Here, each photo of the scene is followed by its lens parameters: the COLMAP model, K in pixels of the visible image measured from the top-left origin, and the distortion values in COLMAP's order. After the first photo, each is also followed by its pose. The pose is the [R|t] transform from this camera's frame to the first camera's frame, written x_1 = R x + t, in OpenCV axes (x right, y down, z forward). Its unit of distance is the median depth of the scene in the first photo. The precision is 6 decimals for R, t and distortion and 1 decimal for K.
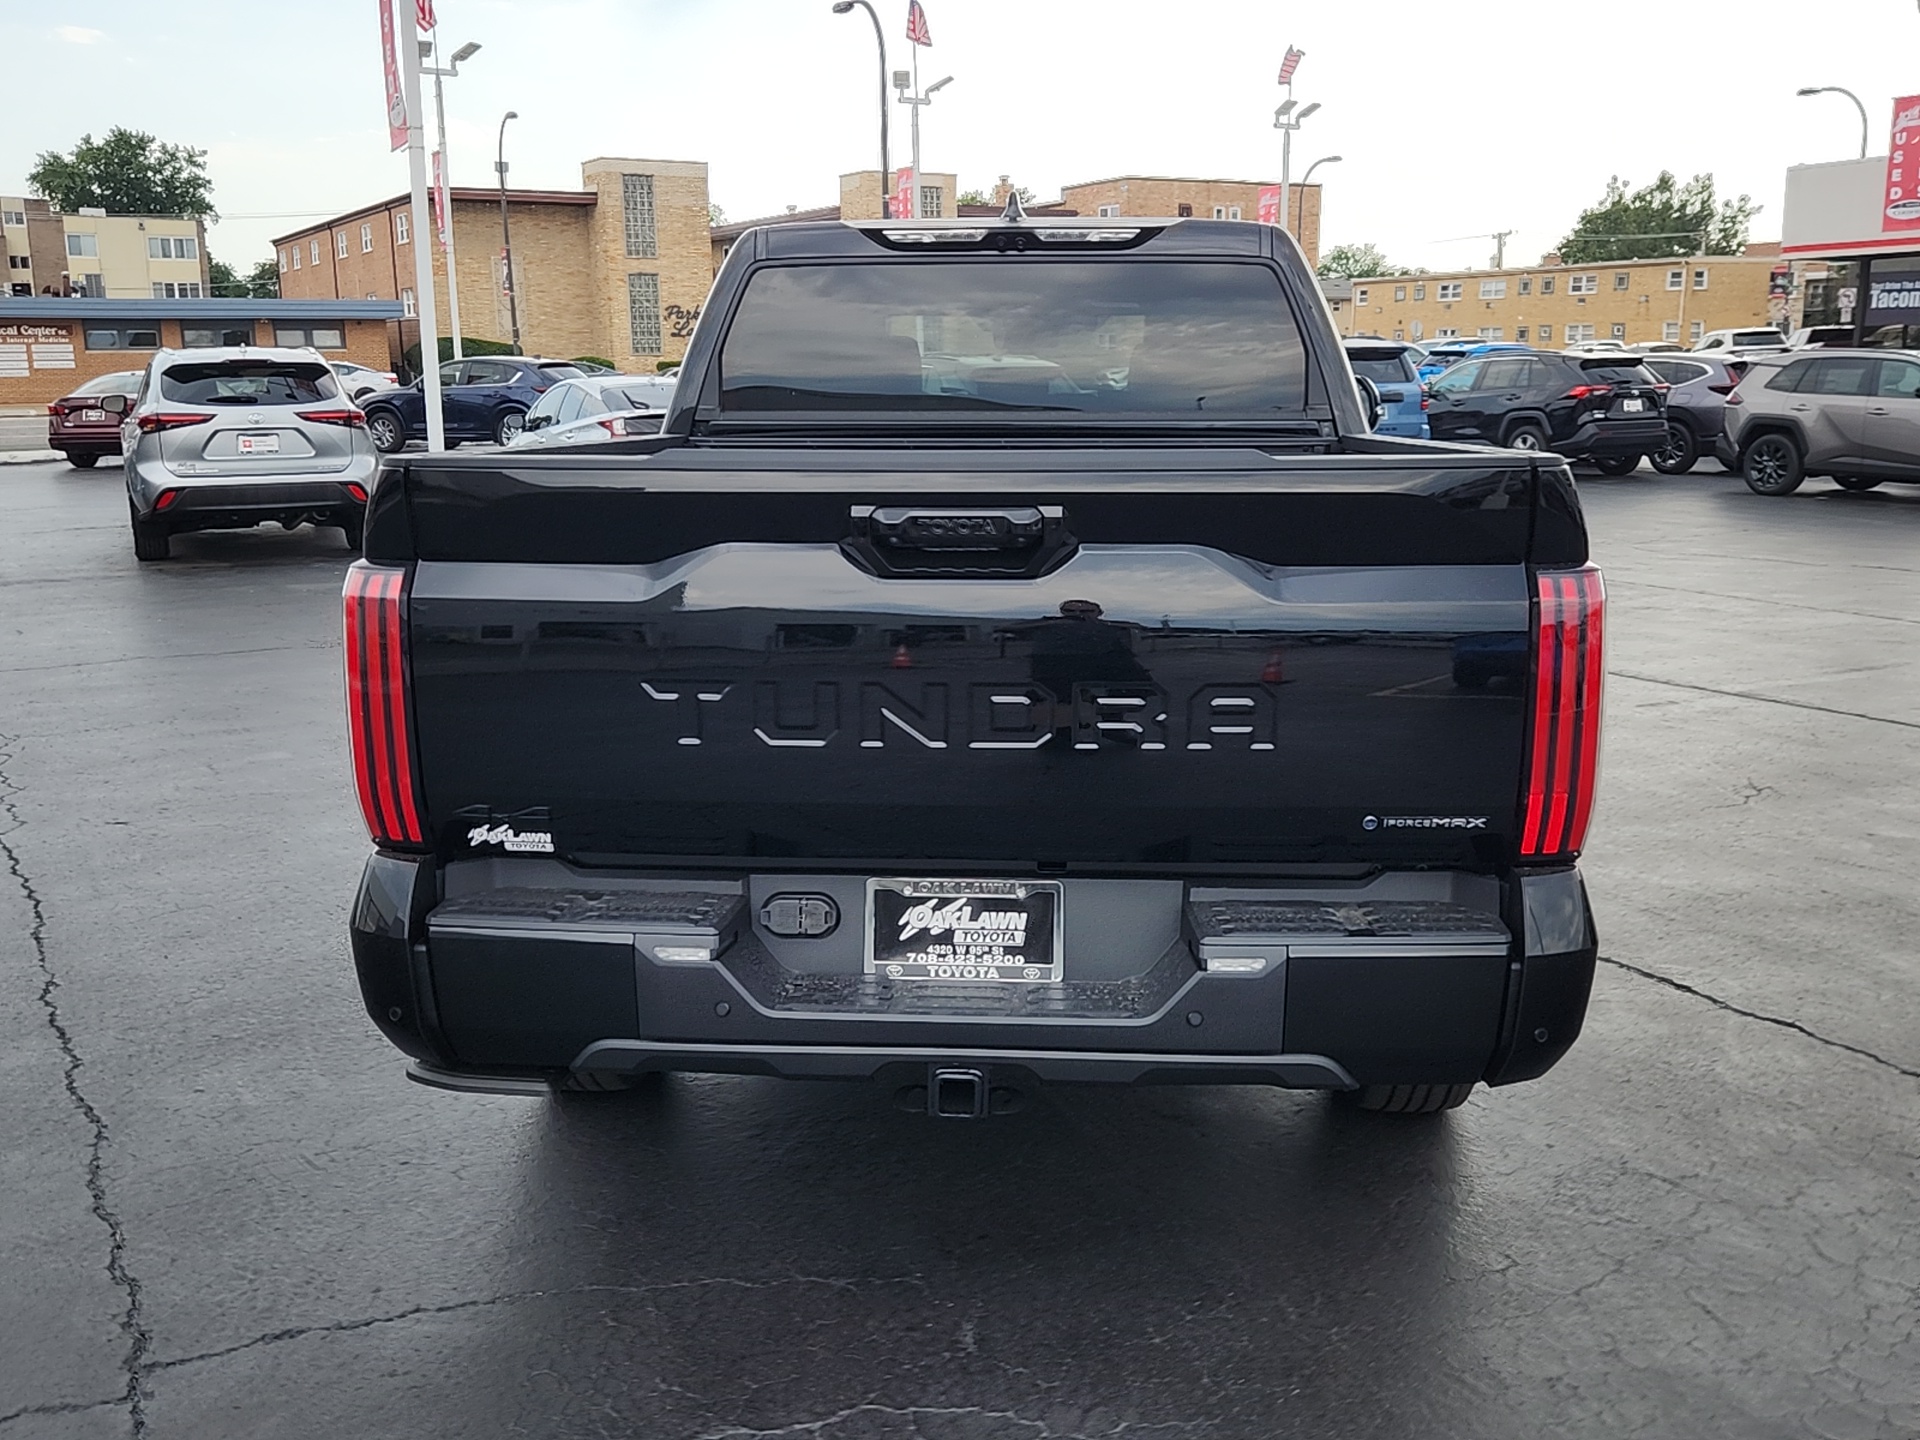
lens RADIAL K [[1790.7, 0, 960.0], [0, 1790.7, 720.0], [0, 0, 1]] dist [0.071486, -0.068230]
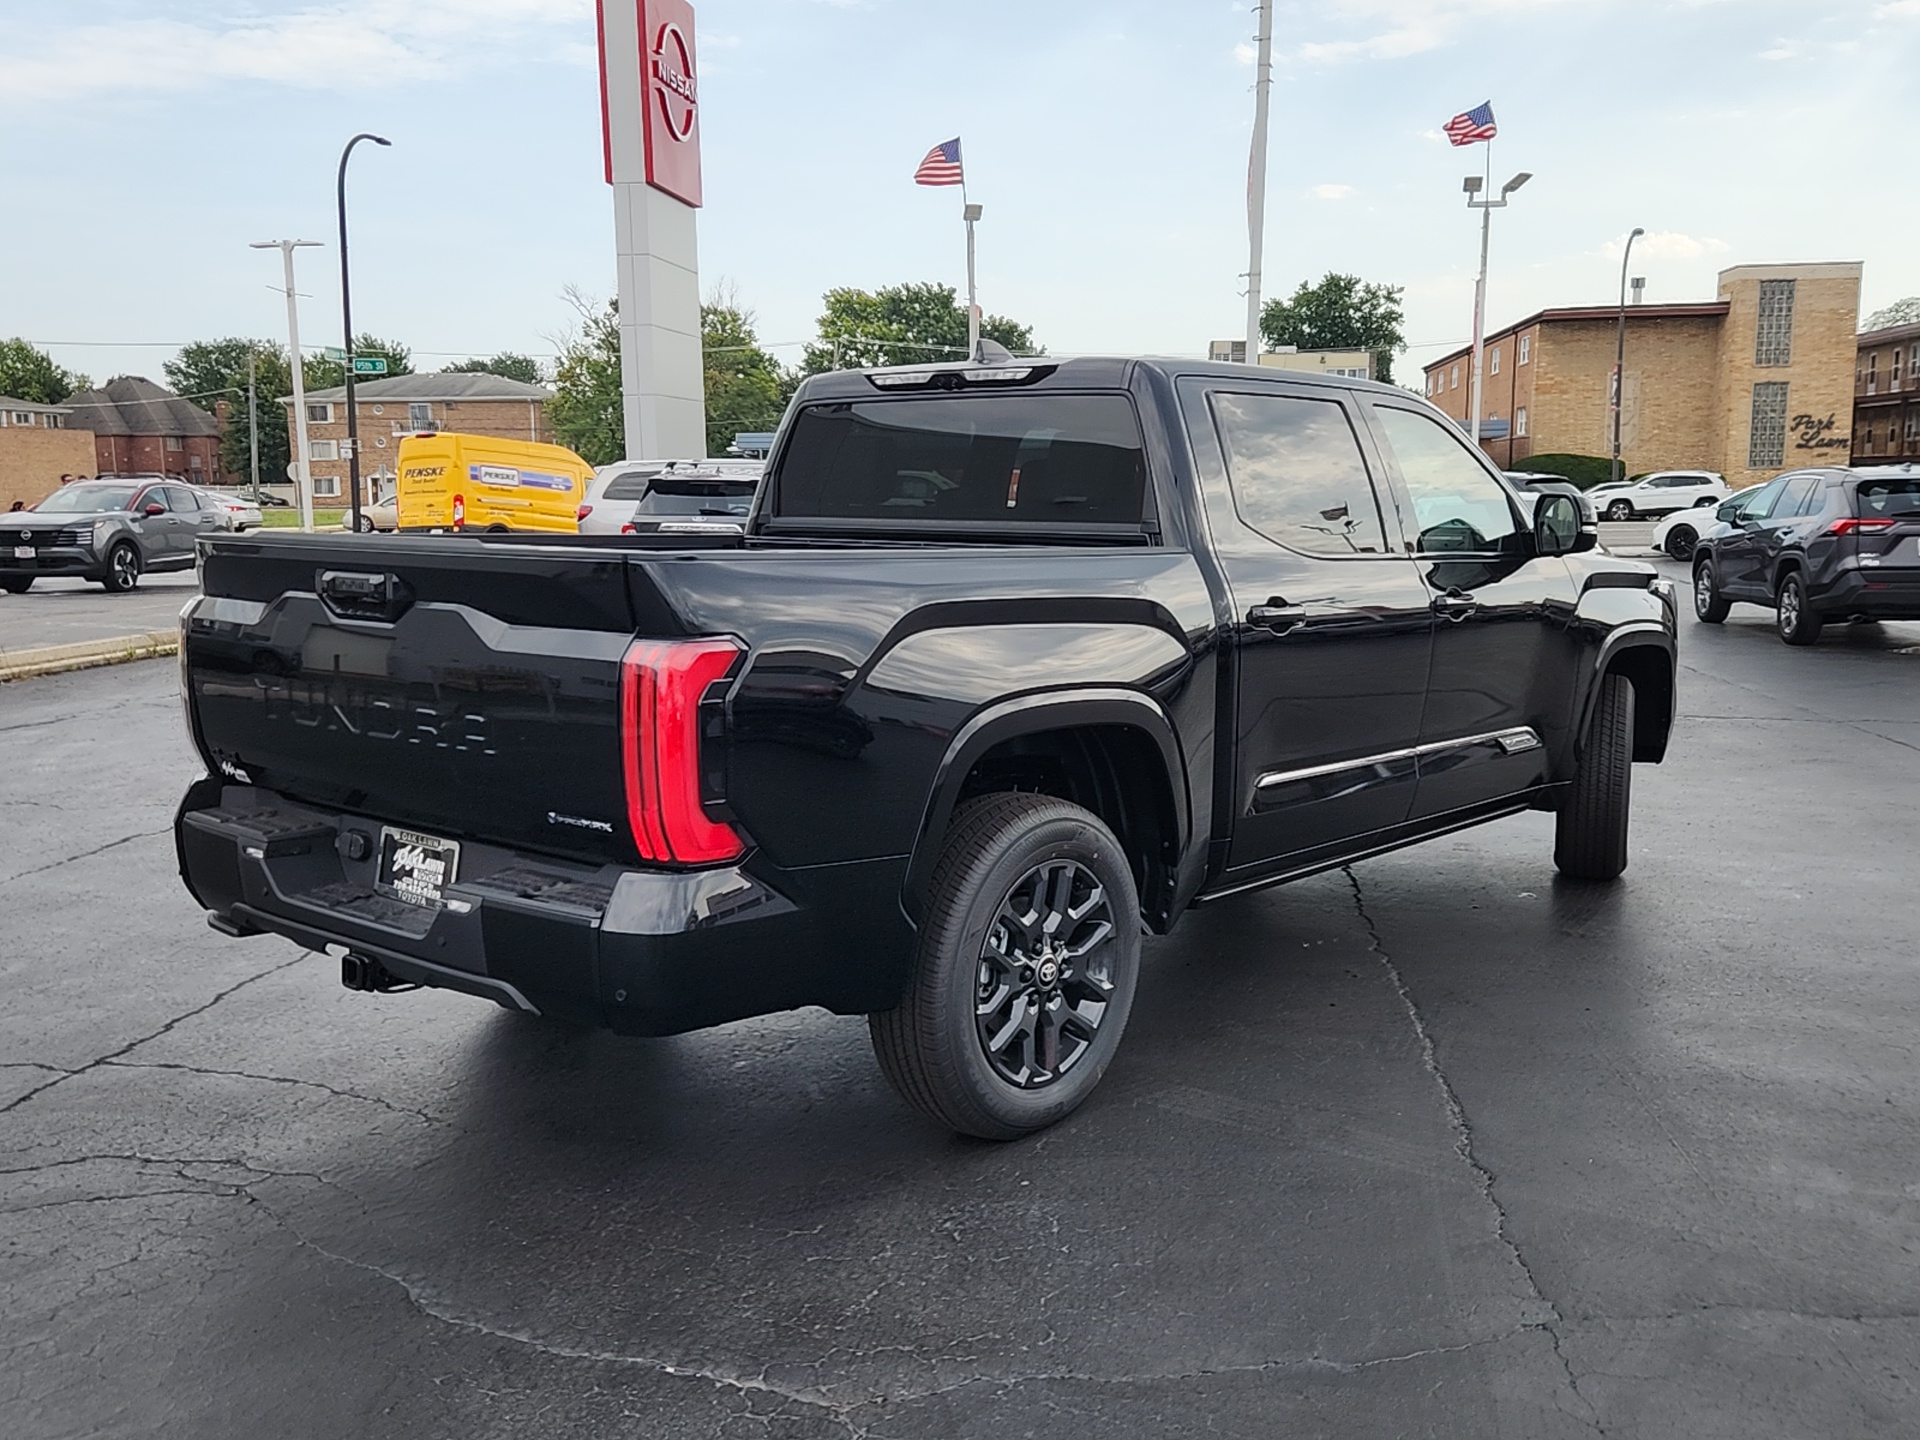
lens RADIAL K [[1790.7, 0, 960.0], [0, 1790.7, 720.0], [0, 0, 1]] dist [0.071486, -0.068230]
pose [[0.799613, 0.078757, -0.595329, 0.064158], [-0.115692, 0.992994, -0.024027, -0.000938], [0.589266, 0.088087, 0.803123, 0.004368]]
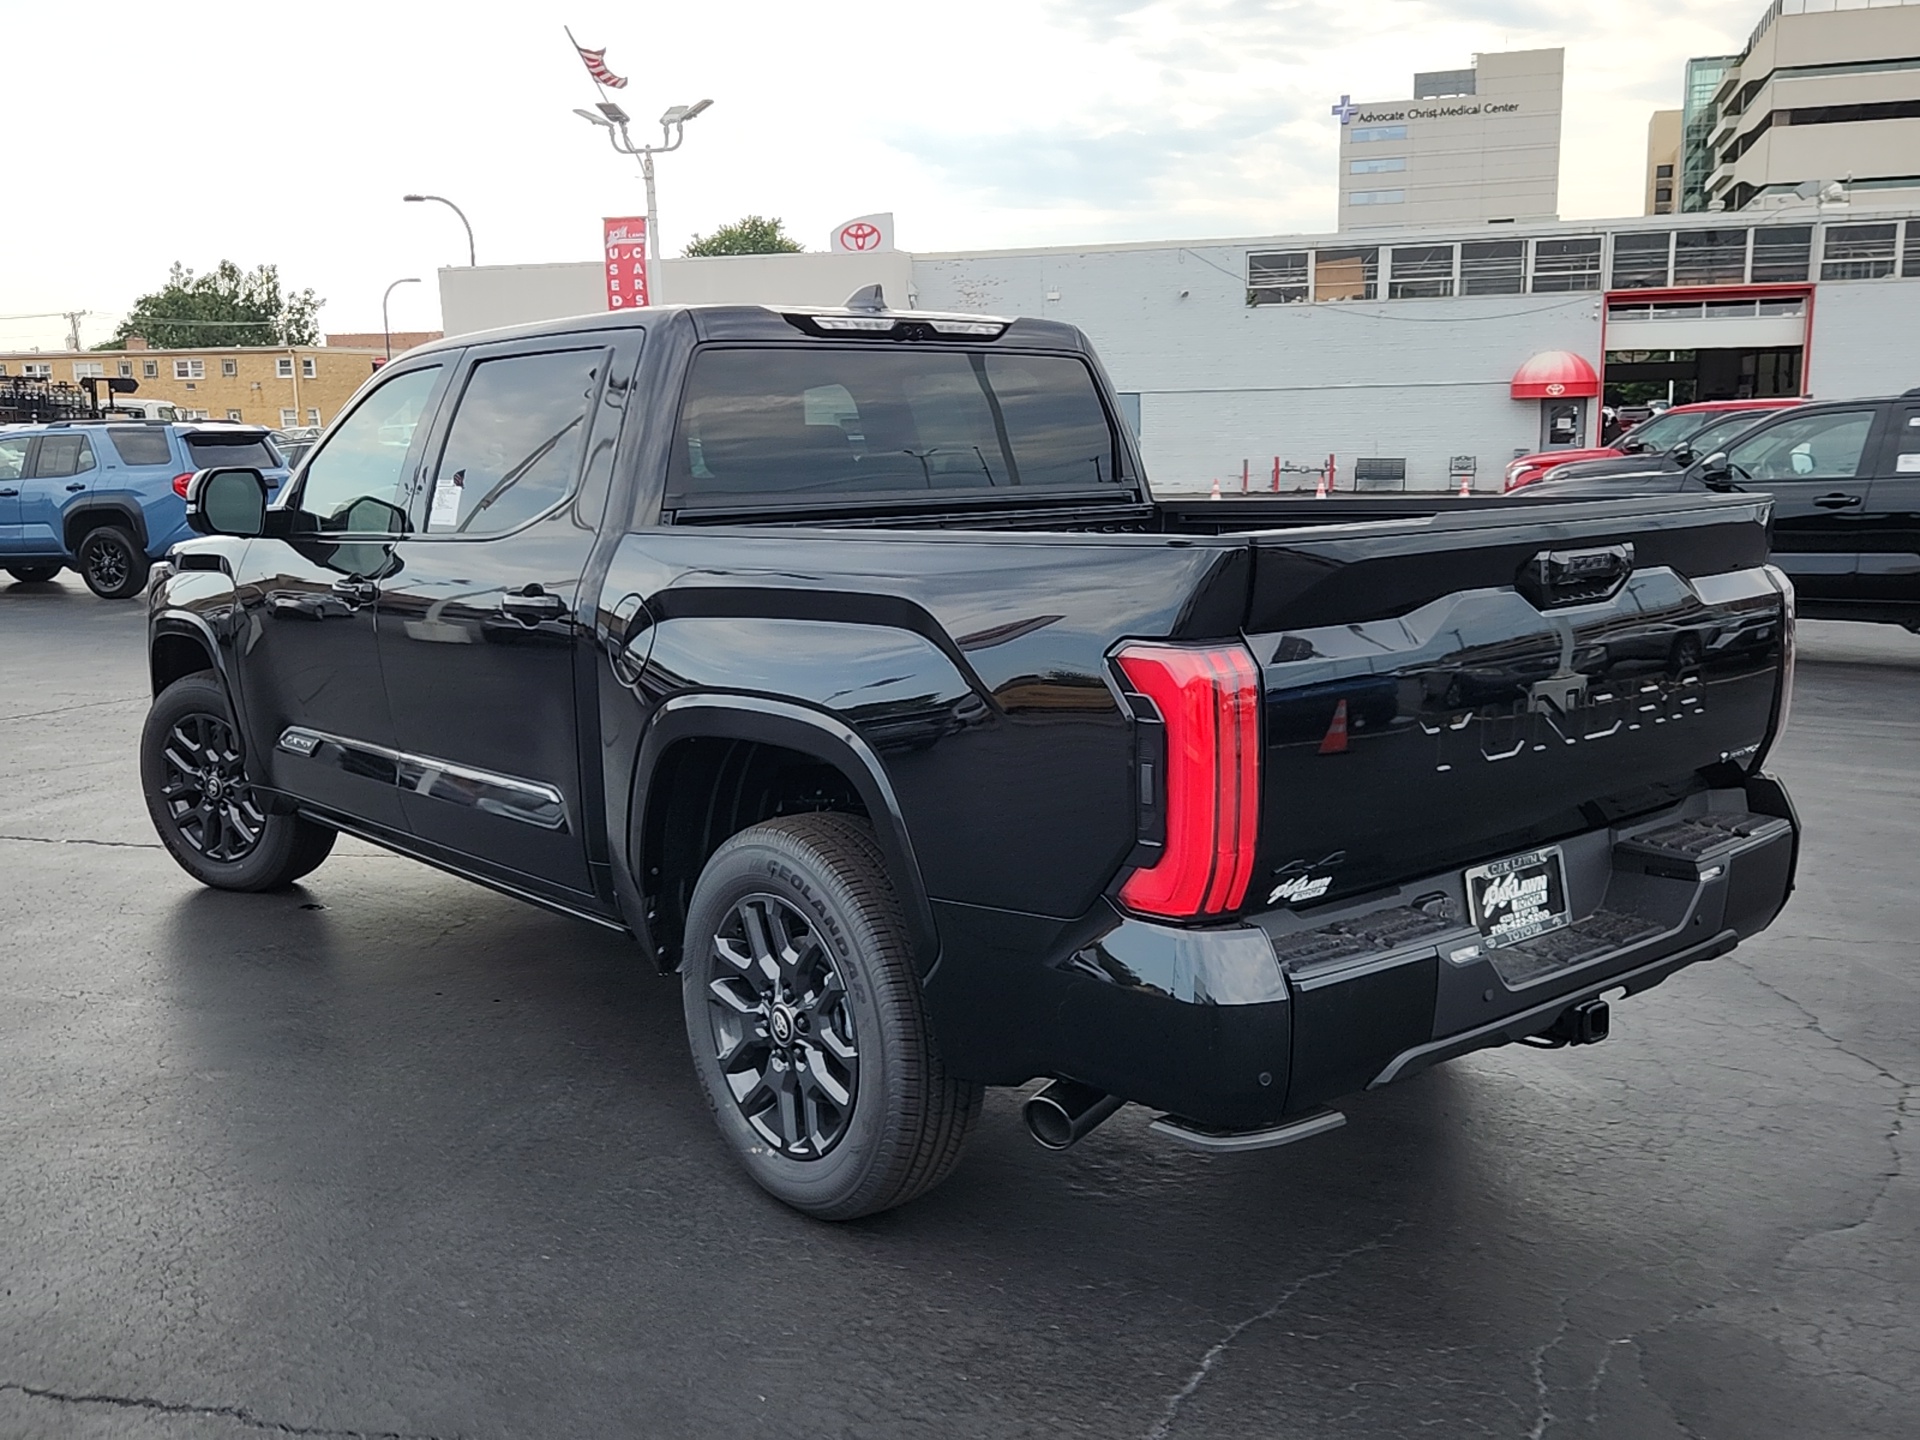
lens RADIAL K [[1815.5, 0, 966.7], [0, 1815.5, 705.4], [0, 0, 1]] dist [0.080736, -0.104578]
pose [[0.705912, -0.111725, 0.699433, -0.059404], [0.150798, 0.988548, 0.005712, -0.004038], [-0.692061, 0.101441, 0.714675, 0.019108]]
